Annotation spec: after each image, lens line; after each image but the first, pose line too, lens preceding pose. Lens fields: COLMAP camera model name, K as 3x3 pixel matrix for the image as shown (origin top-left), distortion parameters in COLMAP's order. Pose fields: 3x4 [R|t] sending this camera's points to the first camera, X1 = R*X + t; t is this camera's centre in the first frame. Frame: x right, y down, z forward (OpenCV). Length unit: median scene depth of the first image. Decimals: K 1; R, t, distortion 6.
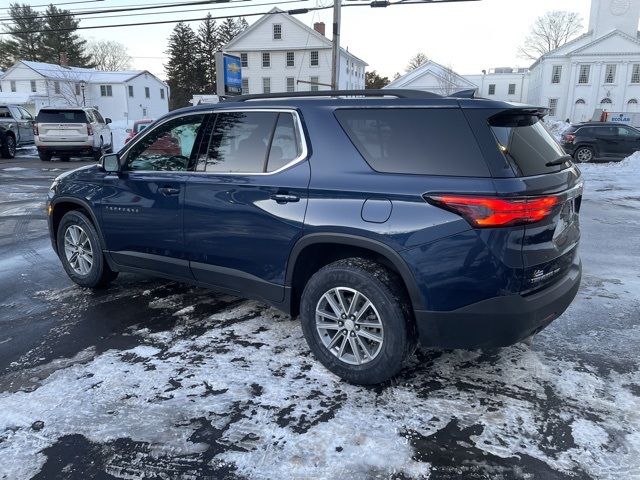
lens RADIAL K [[480.4, 0, 319.0], [0, 480.4, 236.2], [0, 0, 1]] dist [0.091266, -0.117683]
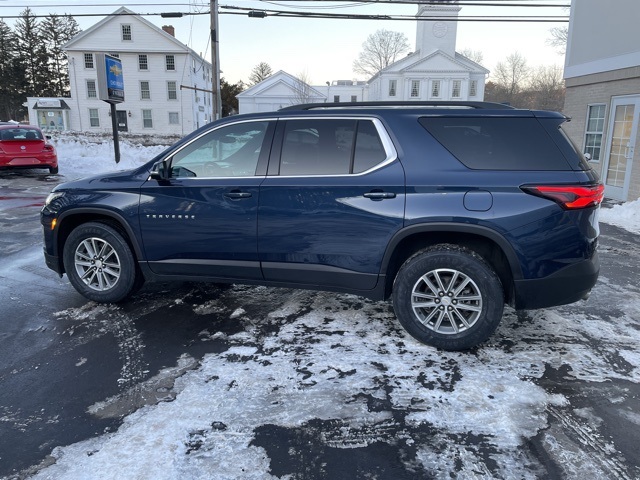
lens RADIAL K [[480.4, 0, 317.9], [0, 480.4, 235.7], [0, 0, 1]] dist [0.091266, -0.117683]
pose [[0.951918, -0.062770, 0.299853, -0.529137], [0.067240, 0.997726, -0.004600, 0.009573], [-0.298882, 0.024541, 0.953974, -0.030525]]
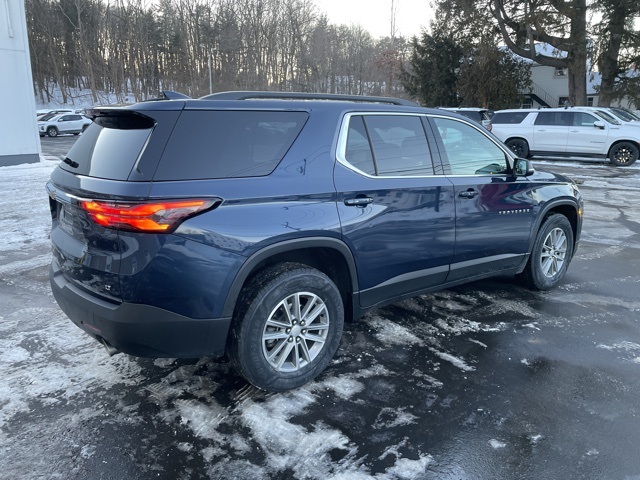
lens RADIAL K [[480.4, 0, 320.1], [0, 480.4, 236.1], [0, 0, 1]] dist [0.091266, -0.117683]
pose [[-0.288712, 0.215590, -0.932827, 1.175167], [-0.228546, 0.930631, 0.285818, -0.372928], [0.929738, 0.295713, -0.219412, 1.559422]]
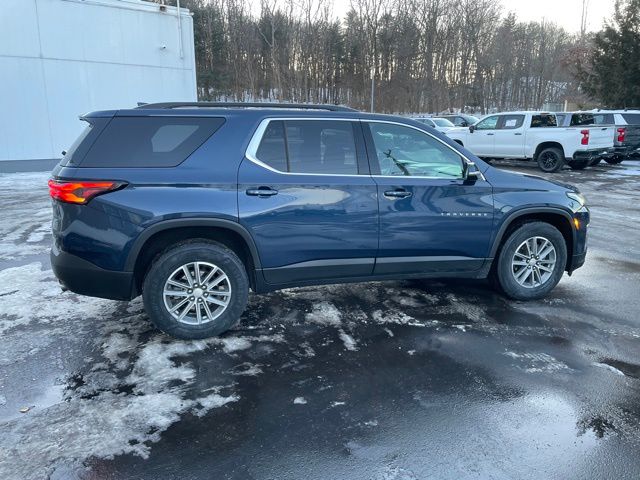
lens RADIAL K [[480.4, 0, 317.9], [0, 480.4, 237.6], [0, 0, 1]] dist [0.091266, -0.117683]
pose [[-0.608271, 0.172052, -0.774858, 1.067431], [-0.189430, 0.916547, 0.352217, -0.507903], [0.770794, 0.361025, -0.524917, 2.131161]]
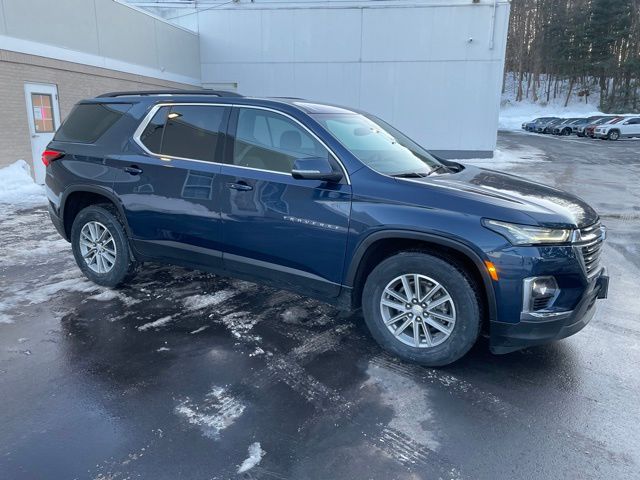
lens RADIAL K [[480.4, 0, 319.3], [0, 480.4, 238.0], [0, 0, 1]] dist [0.091266, -0.117683]
pose [[-0.992825, 0.012392, -0.118934, -0.069515], [-0.043272, 0.889977, 0.453948, -0.623312], [0.111474, 0.455837, -0.883055, 2.658007]]
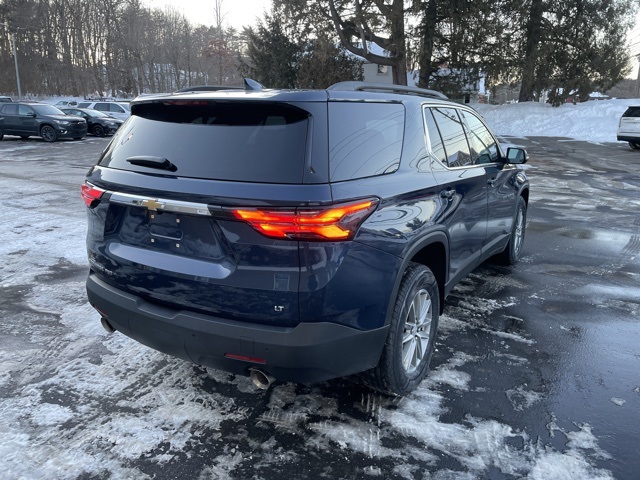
lens RADIAL K [[480.4, 0, 318.4], [0, 480.4, 237.5], [0, 0, 1]] dist [0.091266, -0.117683]
pose [[0.058115, 0.242554, -0.968396, 1.185311], [-0.239774, 0.945032, 0.222313, -0.252632], [0.969088, 0.219276, 0.113079, 1.067877]]
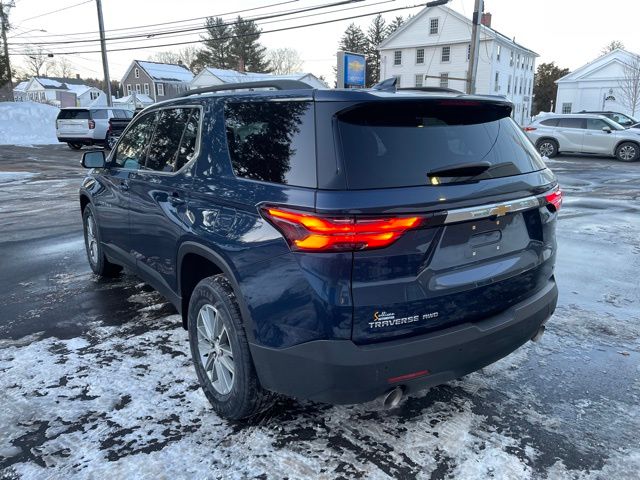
lens RADIAL K [[480.4, 0, 318.9], [0, 480.4, 237.3], [0, 0, 1]] dist [0.091266, -0.117683]
pose [[0.945142, 0.071448, -0.318751, 0.464569], [-0.070044, 0.997417, 0.015880, -0.041361], [0.319063, 0.007318, 0.947705, 0.199538]]
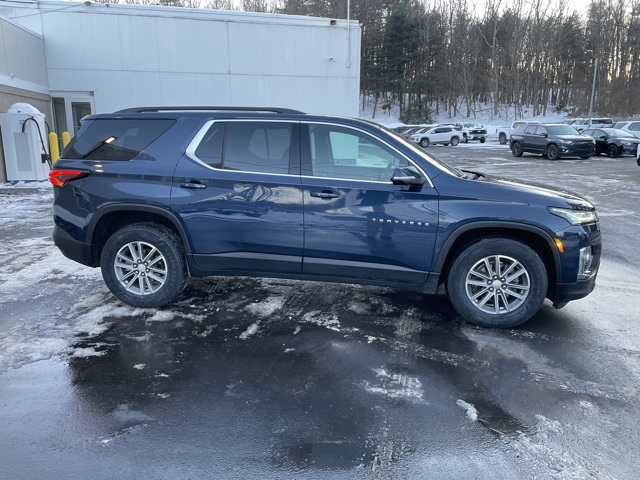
lens RADIAL K [[480.4, 0, 318.4], [0, 480.4, 238.2], [0, 0, 1]] dist [0.091266, -0.117683]
pose [[-0.886800, 0.091439, -0.453018, 0.554322], [-0.115693, 0.905098, 0.409161, -0.615253], [0.447439, 0.415255, -0.792062, 2.608557]]
